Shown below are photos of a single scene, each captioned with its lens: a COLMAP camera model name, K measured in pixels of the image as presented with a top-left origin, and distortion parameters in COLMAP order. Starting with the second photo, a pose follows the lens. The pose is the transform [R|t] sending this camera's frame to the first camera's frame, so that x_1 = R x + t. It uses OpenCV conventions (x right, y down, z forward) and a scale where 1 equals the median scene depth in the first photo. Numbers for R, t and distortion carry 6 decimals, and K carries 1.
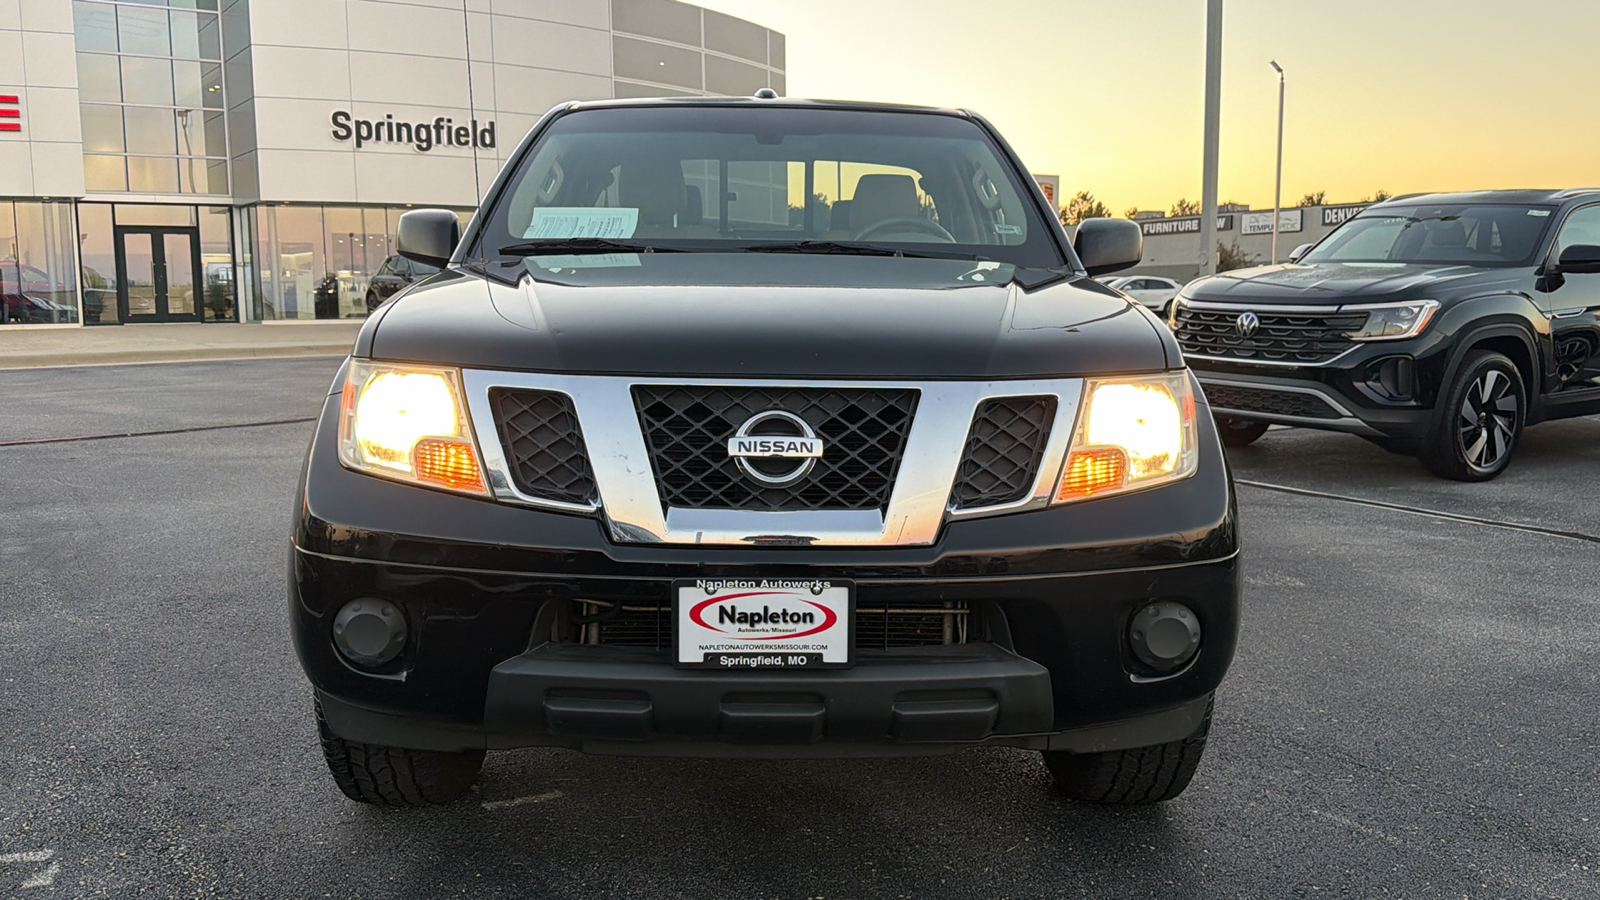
lens RADIAL K [[1355.0, 0, 800.0], [0, 1355.0, 450.0], [0, 0, 1]] dist [0.168020, -0.333641]
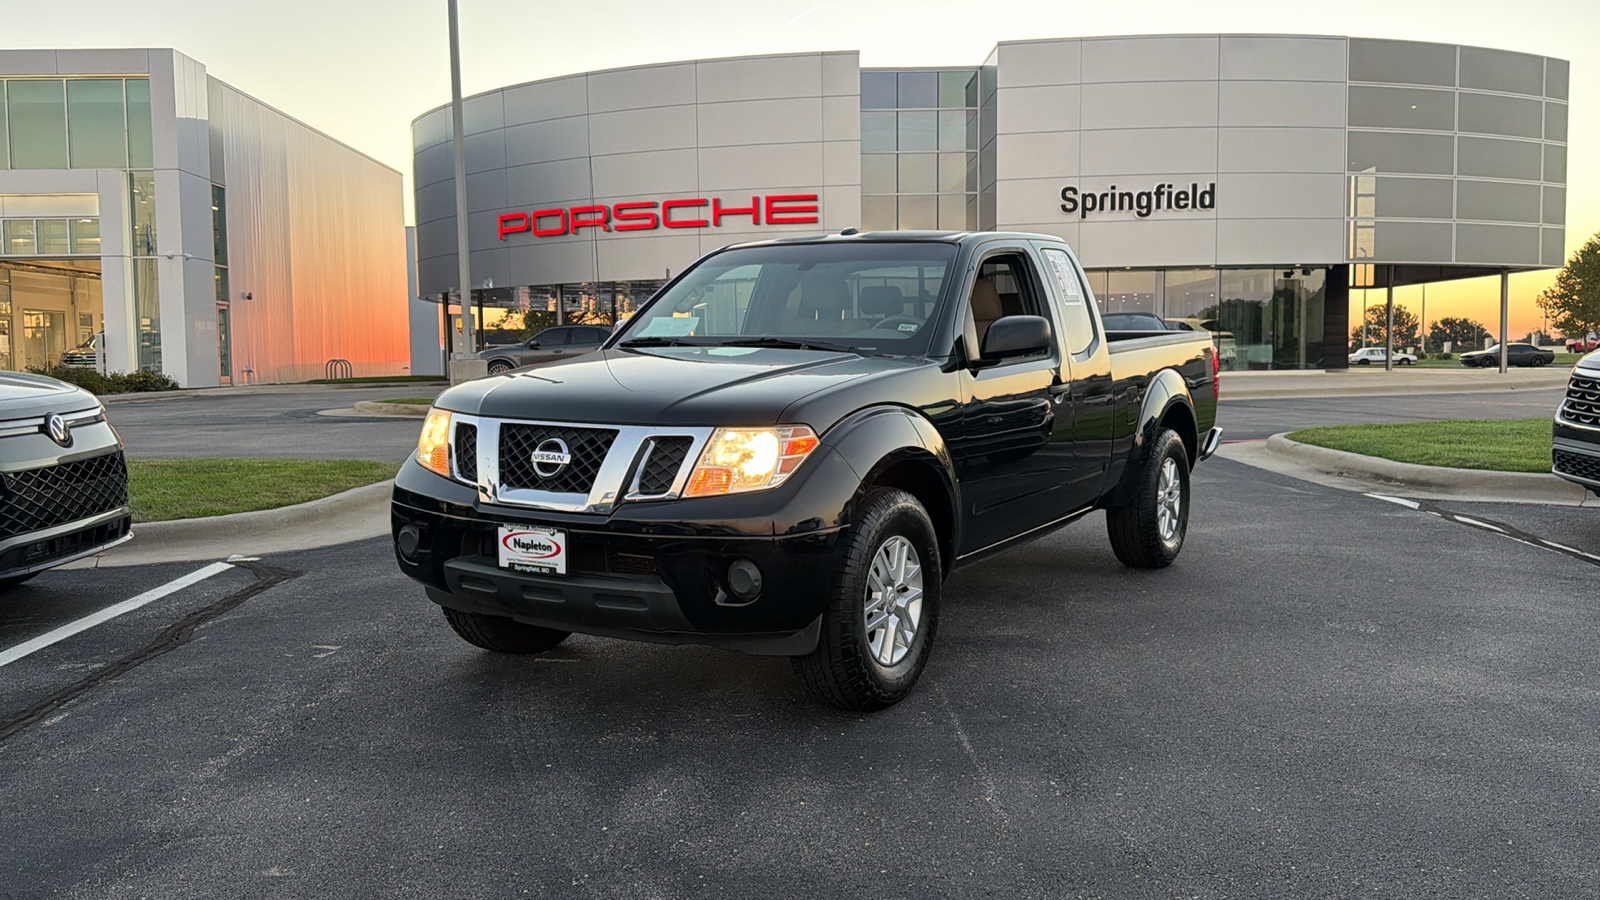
lens RADIAL K [[1355.0, 0, 800.0], [0, 1355.0, 450.0], [0, 0, 1]] dist [0.168020, -0.333641]
pose [[0.840829, 0.037462, -0.540003, 1.274526], [-0.058097, 0.998085, -0.021220, 0.007134], [0.538174, 0.049215, 0.841396, -0.401137]]
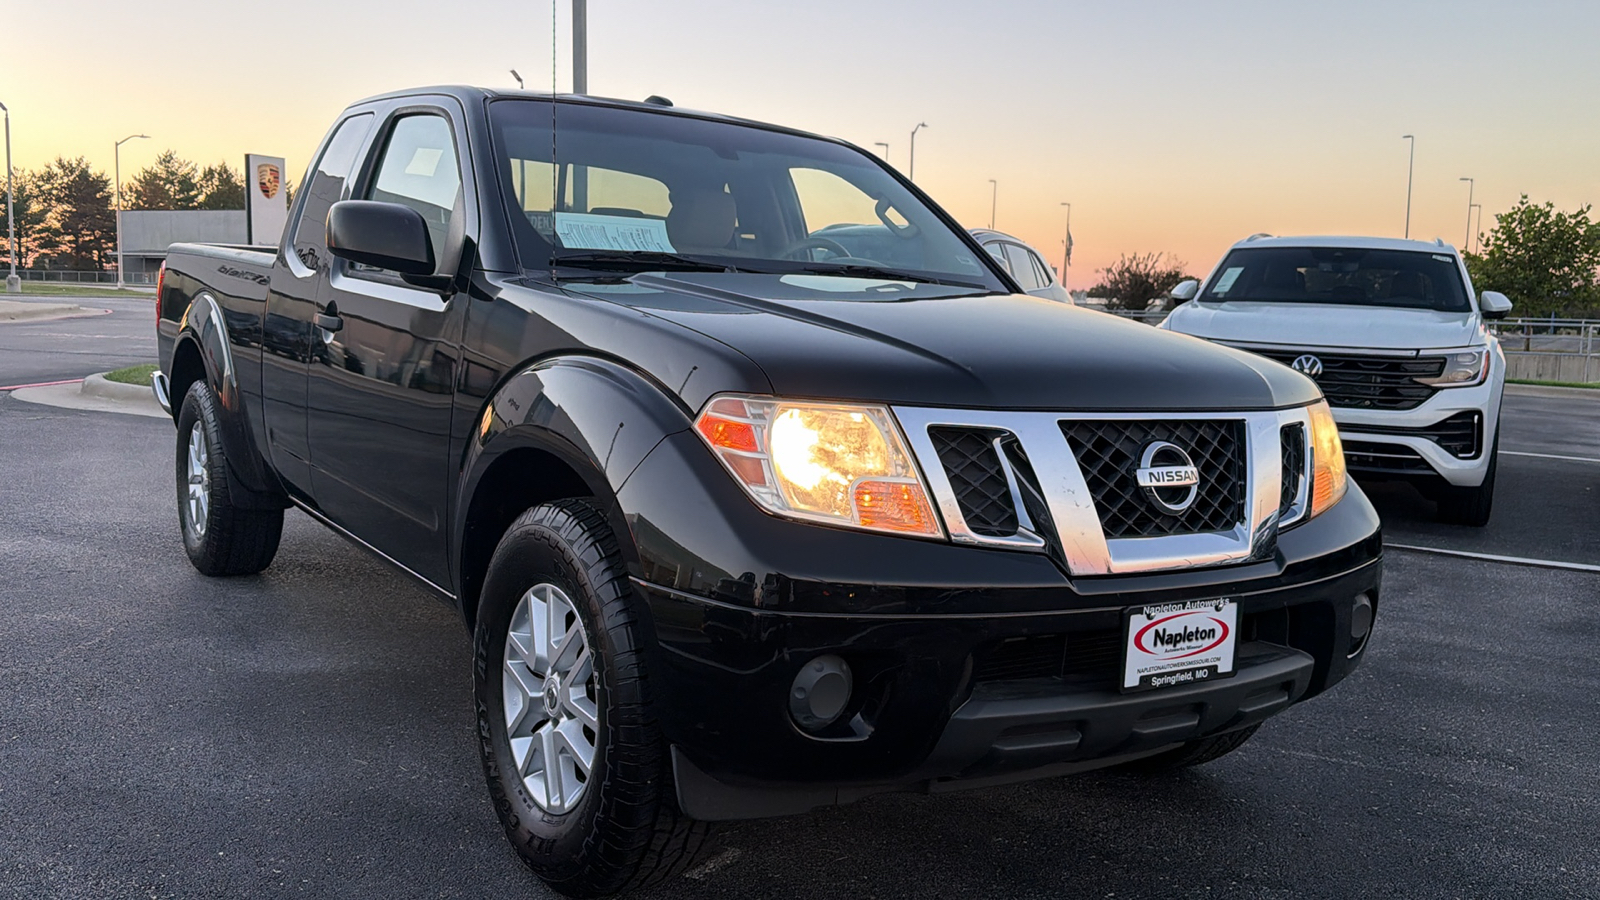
lens RADIAL K [[1355.0, 0, 800.0], [0, 1355.0, 450.0], [0, 0, 1]] dist [0.168020, -0.333641]
pose [[0.842574, -0.025615, 0.537971, -0.826972], [0.023198, 0.999667, 0.011267, -0.041092], [-0.538081, 0.002987, 0.842888, 0.244642]]
